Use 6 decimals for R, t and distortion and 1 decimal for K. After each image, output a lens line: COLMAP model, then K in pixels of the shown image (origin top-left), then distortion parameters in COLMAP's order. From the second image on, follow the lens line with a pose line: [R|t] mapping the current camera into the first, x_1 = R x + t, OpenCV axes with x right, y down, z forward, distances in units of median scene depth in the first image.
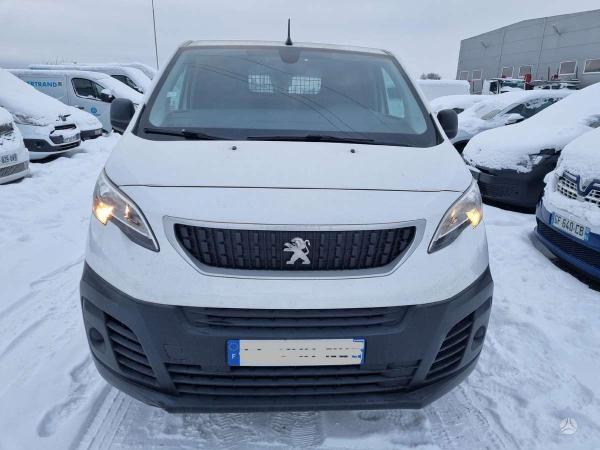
lens RADIAL K [[427.8, 0, 302.4], [0, 427.8, 227.5], [0, 0, 1]] dist [0.035812, -0.042565]
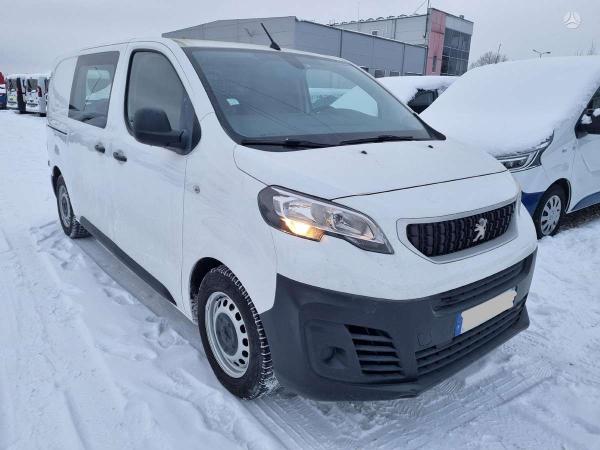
lens RADIAL K [[427.8, 0, 302.4], [0, 427.8, 227.5], [0, 0, 1]] dist [0.035812, -0.042565]
pose [[0.833546, -0.177233, 0.523249, -1.008577], [0.168830, 0.983552, 0.064197, -0.108536], [-0.526021, 0.034828, 0.849758, 0.199167]]
